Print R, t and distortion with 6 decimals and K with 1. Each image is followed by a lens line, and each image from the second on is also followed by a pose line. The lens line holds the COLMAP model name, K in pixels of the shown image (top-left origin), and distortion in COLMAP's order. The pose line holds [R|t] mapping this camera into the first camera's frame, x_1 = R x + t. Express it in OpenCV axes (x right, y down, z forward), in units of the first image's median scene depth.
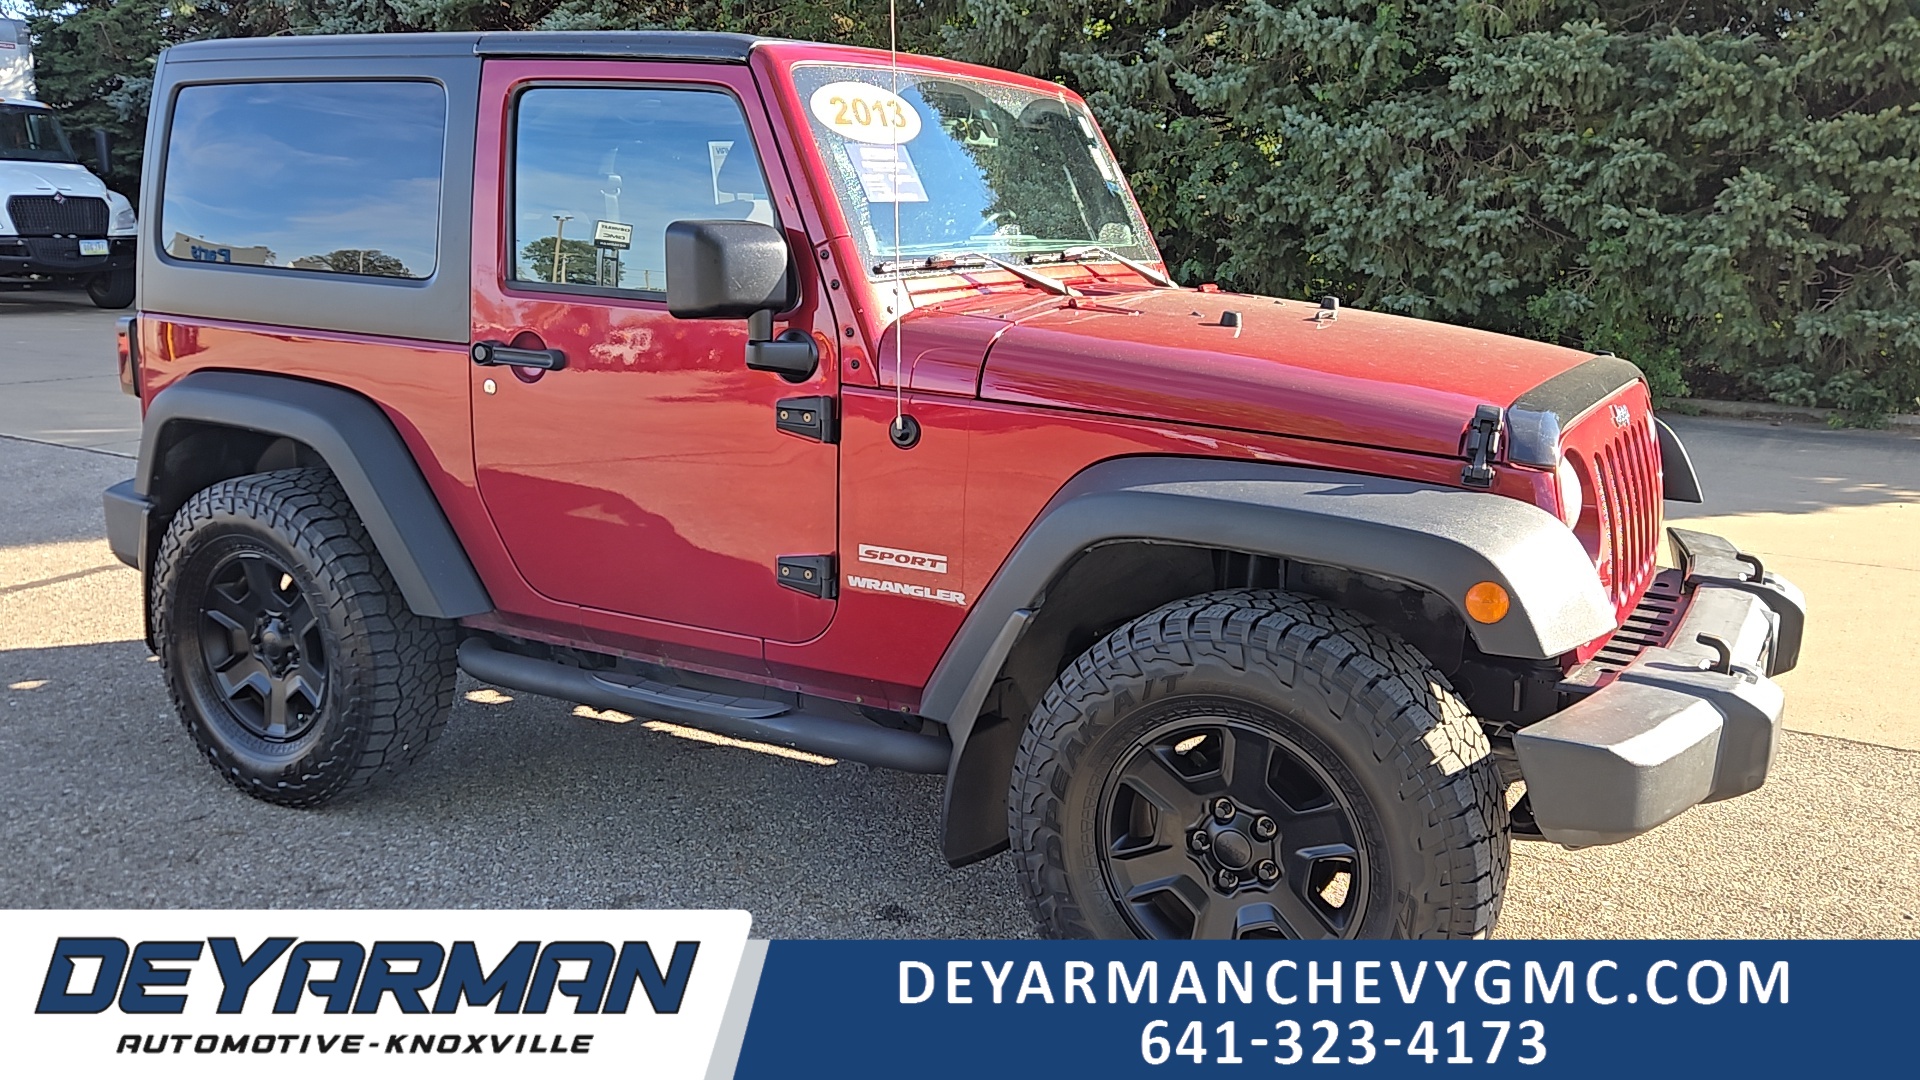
lens RADIAL K [[1611.7, 0, 960.0], [0, 1611.7, 540.0], [0, 0, 1]] dist [0.017983, -0.006763]
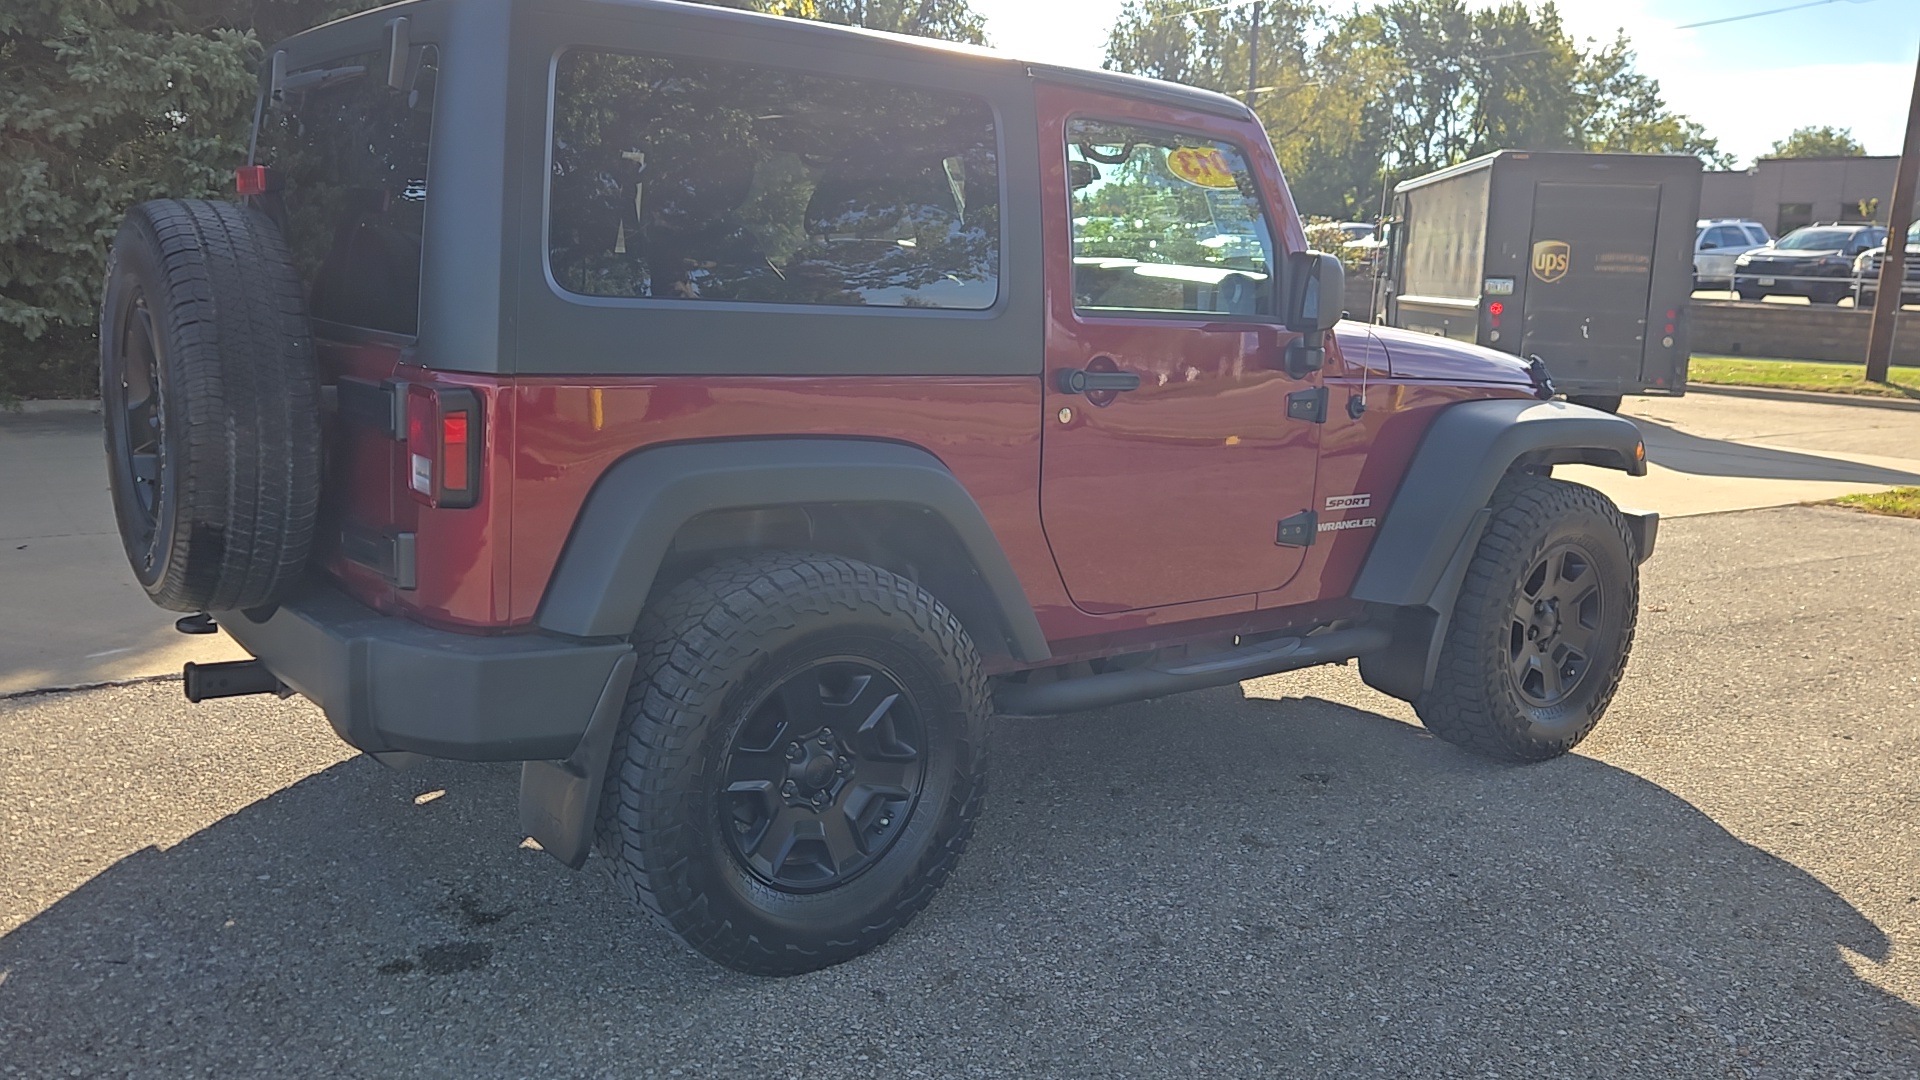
lens RADIAL K [[1611.7, 0, 960.0], [0, 1611.7, 540.0], [0, 0, 1]] dist [0.017983, -0.006763]
pose [[0.378625, -0.160830, 0.911469, -1.349663], [0.159711, 0.981367, 0.106819, -0.148397], [-0.911666, 0.105127, 0.397257, 0.737579]]
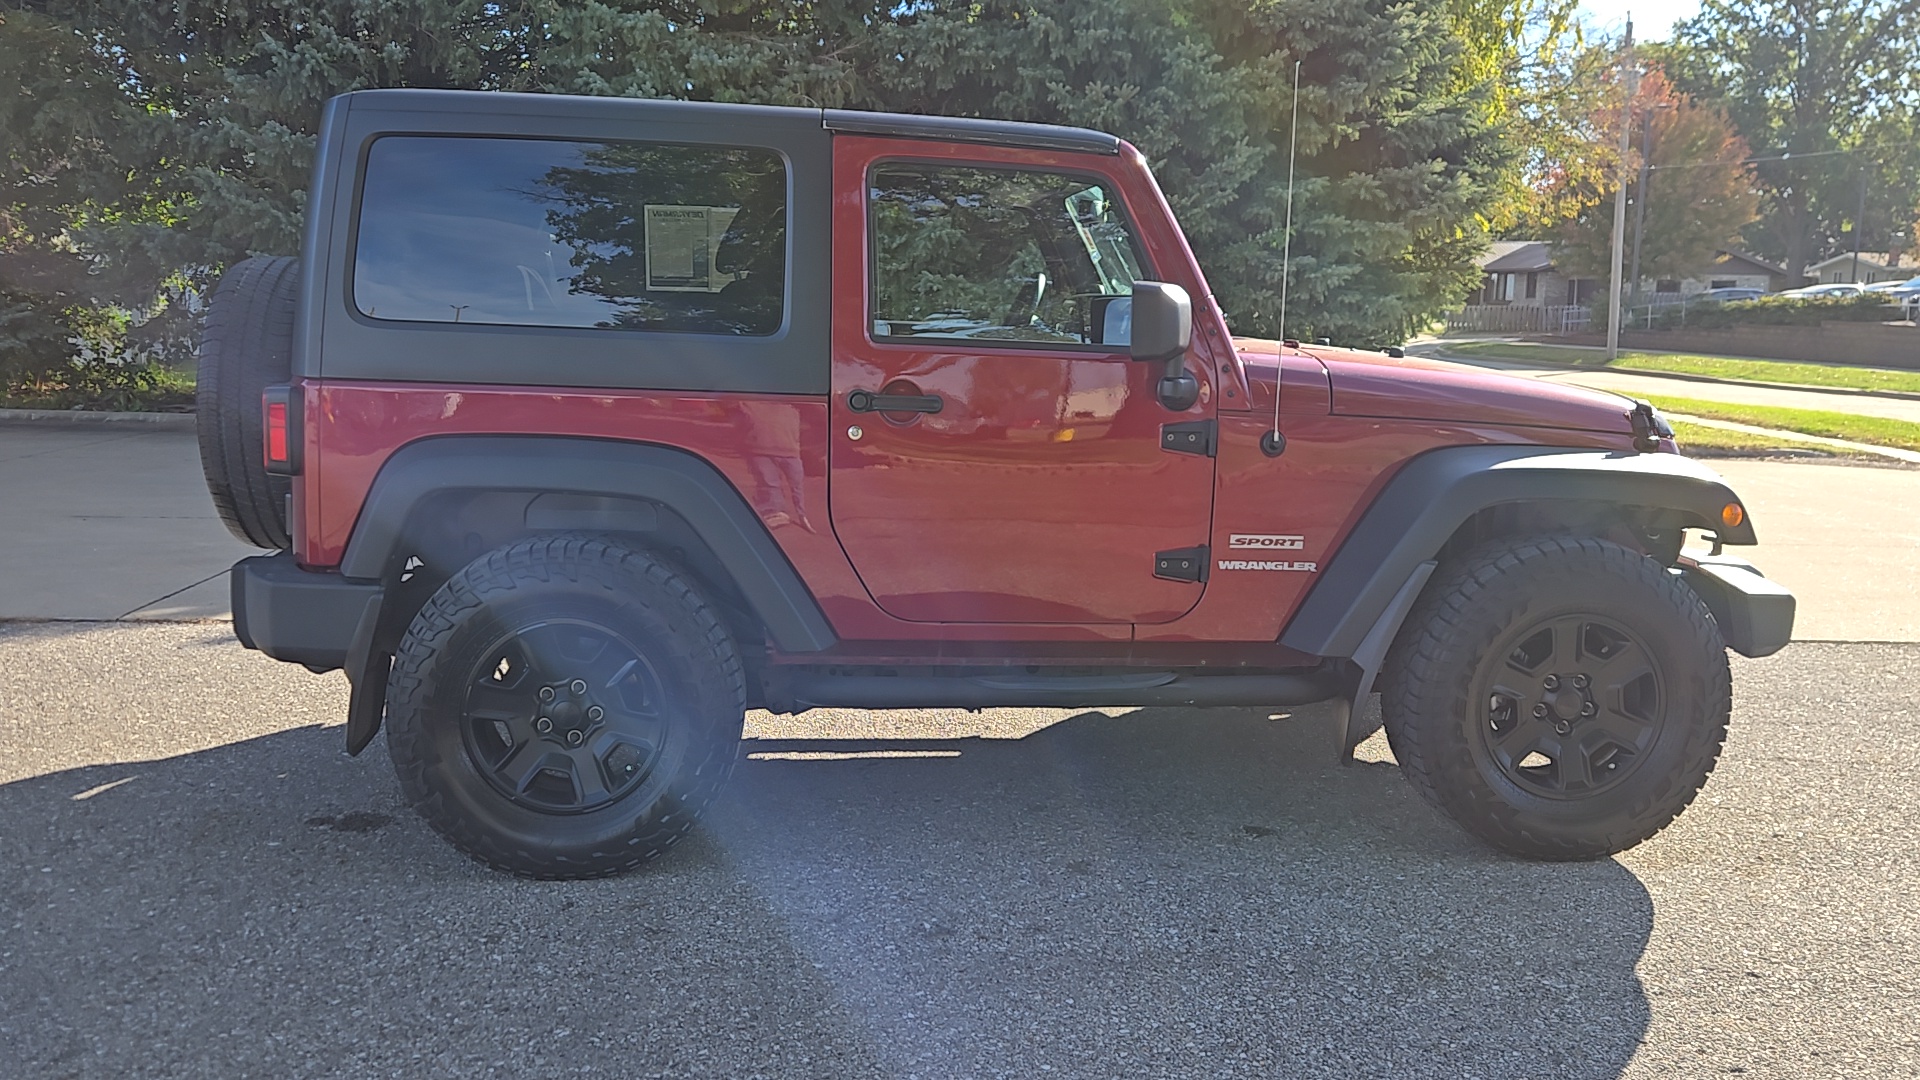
lens RADIAL K [[1611.7, 0, 960.0], [0, 1611.7, 540.0], [0, 0, 1]] dist [0.017983, -0.006763]
pose [[0.810286, -0.086720, 0.579583, -0.952662], [0.108010, 0.994147, -0.002255, -0.013266], [-0.575995, 0.064428, 0.814910, 0.084071]]
